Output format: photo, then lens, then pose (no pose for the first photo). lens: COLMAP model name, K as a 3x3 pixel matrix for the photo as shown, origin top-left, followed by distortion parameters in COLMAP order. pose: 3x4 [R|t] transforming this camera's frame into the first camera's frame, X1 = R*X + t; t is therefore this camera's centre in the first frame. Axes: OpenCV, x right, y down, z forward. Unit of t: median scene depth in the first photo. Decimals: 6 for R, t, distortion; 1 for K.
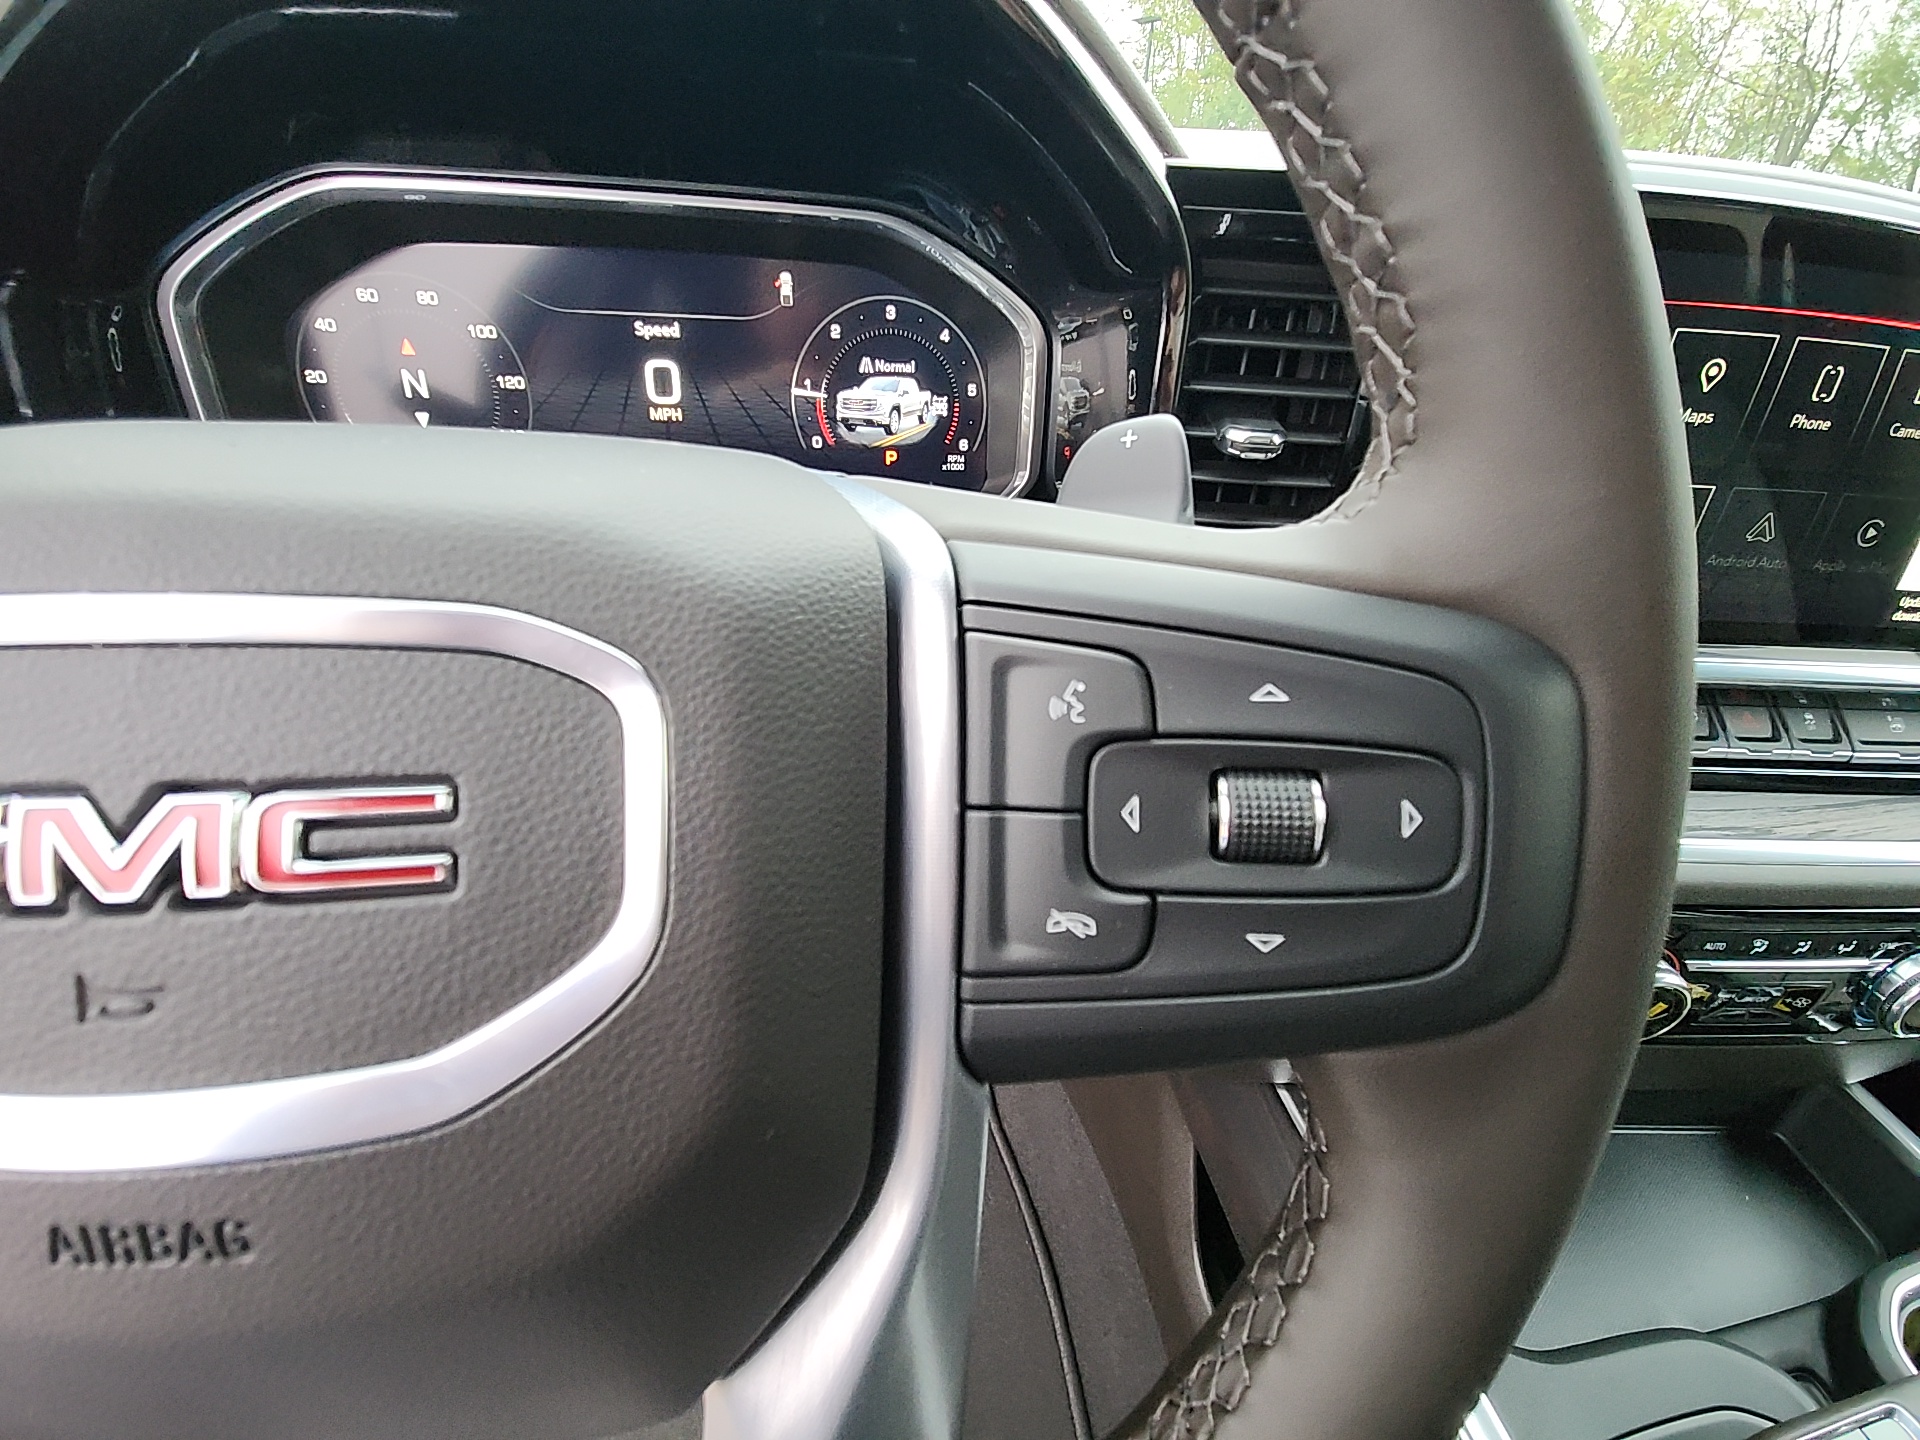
lens RADIAL K [[775.7, 0, 948.8], [0, 775.7, 699.3], [0, 0, 1]] dist [0.026377, -0.021918]
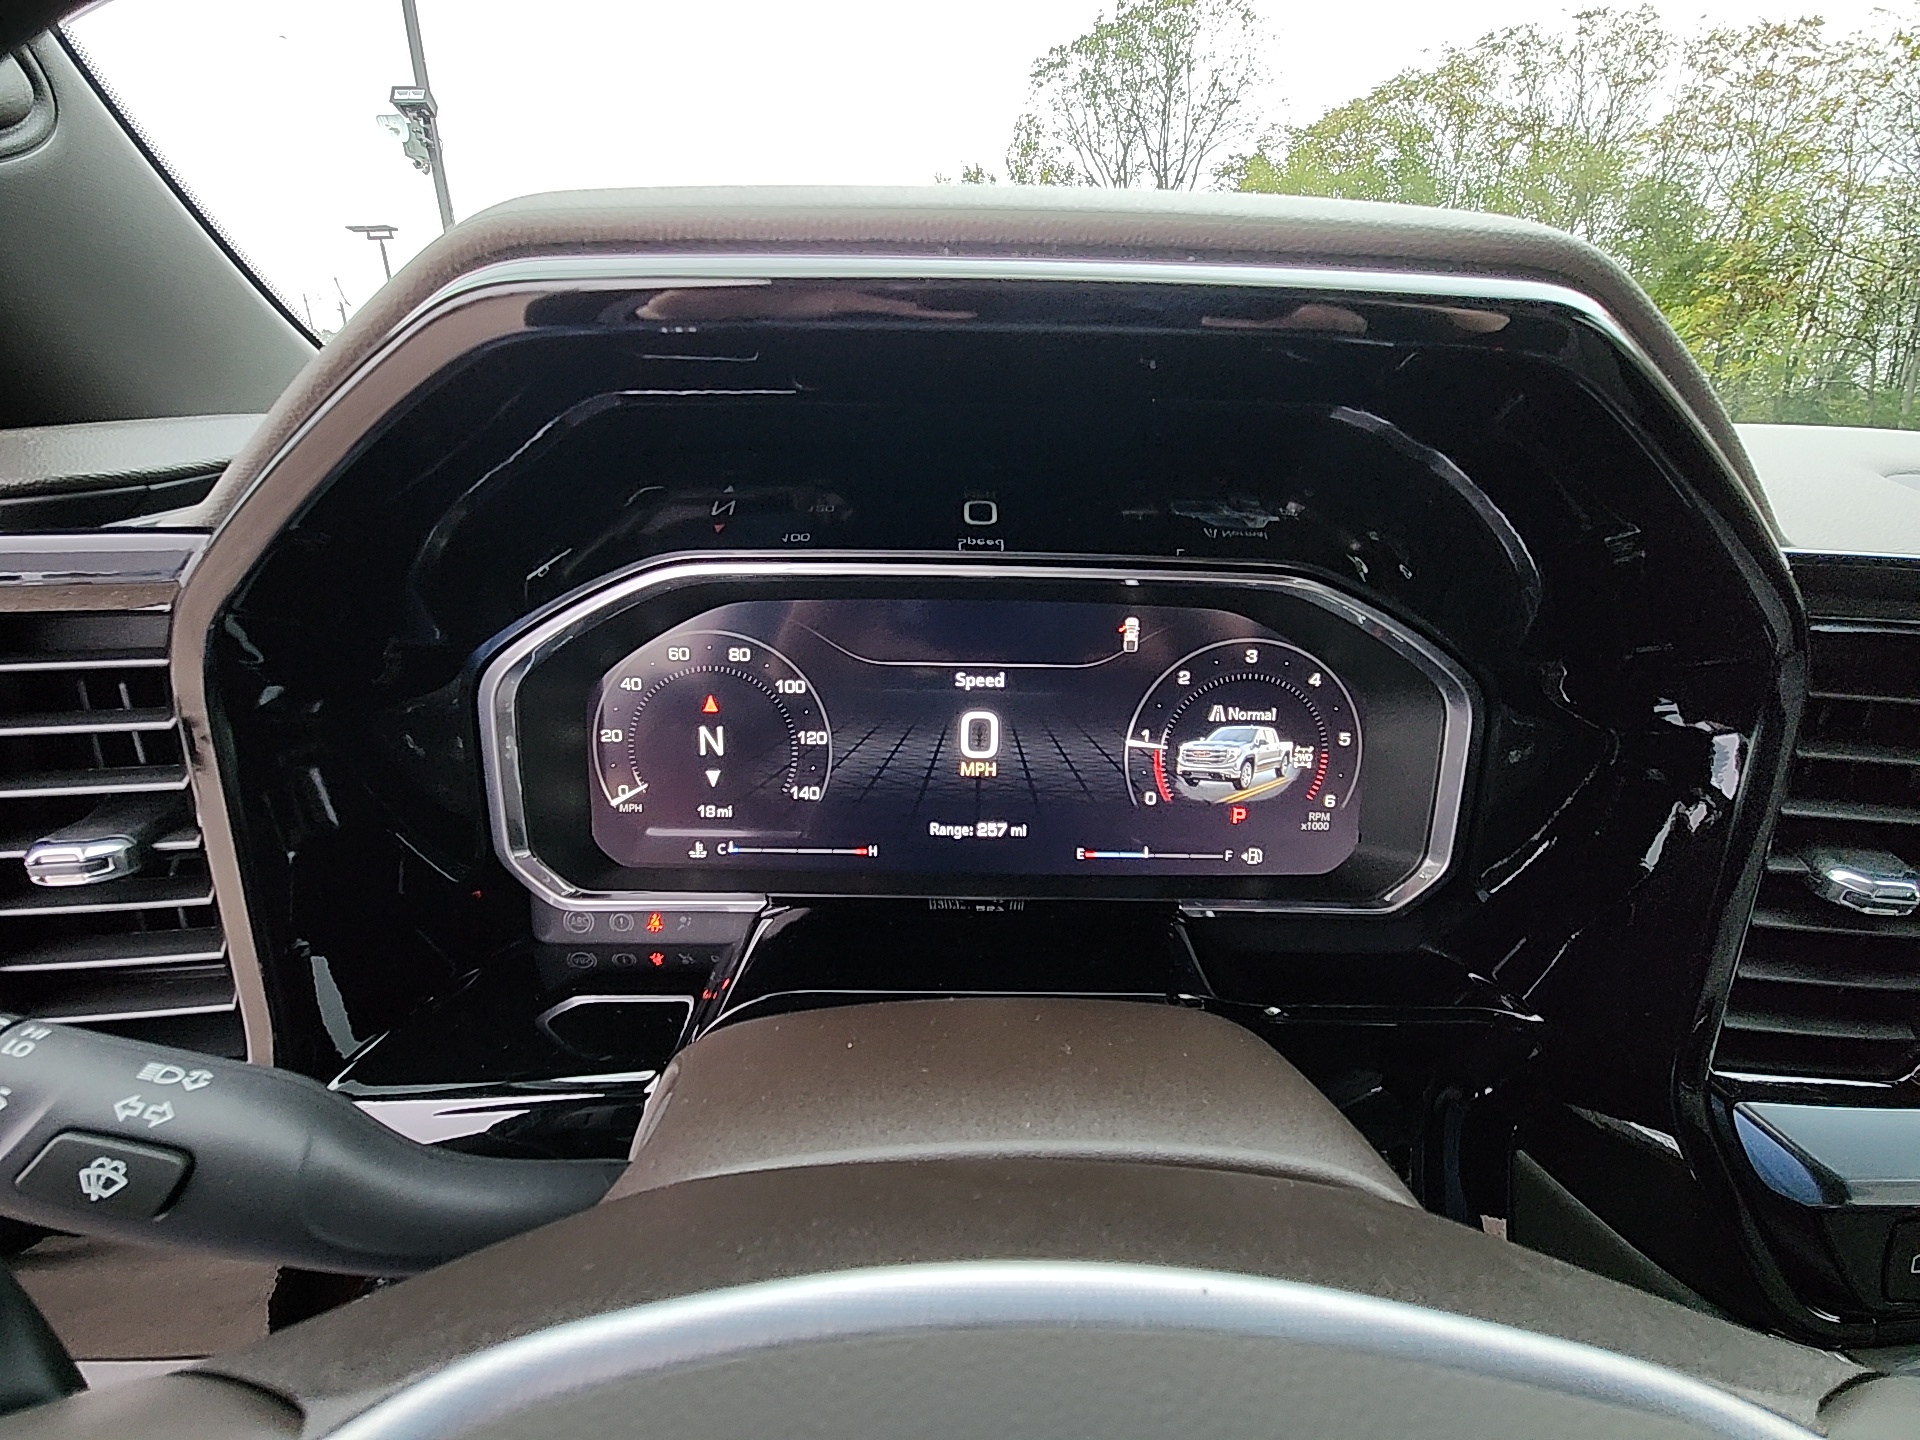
lens RADIAL K [[770.9, 0, 952.6], [0, 770.9, 703.4], [0, 0, 1]] dist [0.029299, -0.022491]
pose [[0.991466, 0.013440, -0.129673, -0.289692], [-0.038231, 0.980914, -0.190646, -0.281477], [0.124636, 0.193976, 0.973057, 0.165974]]
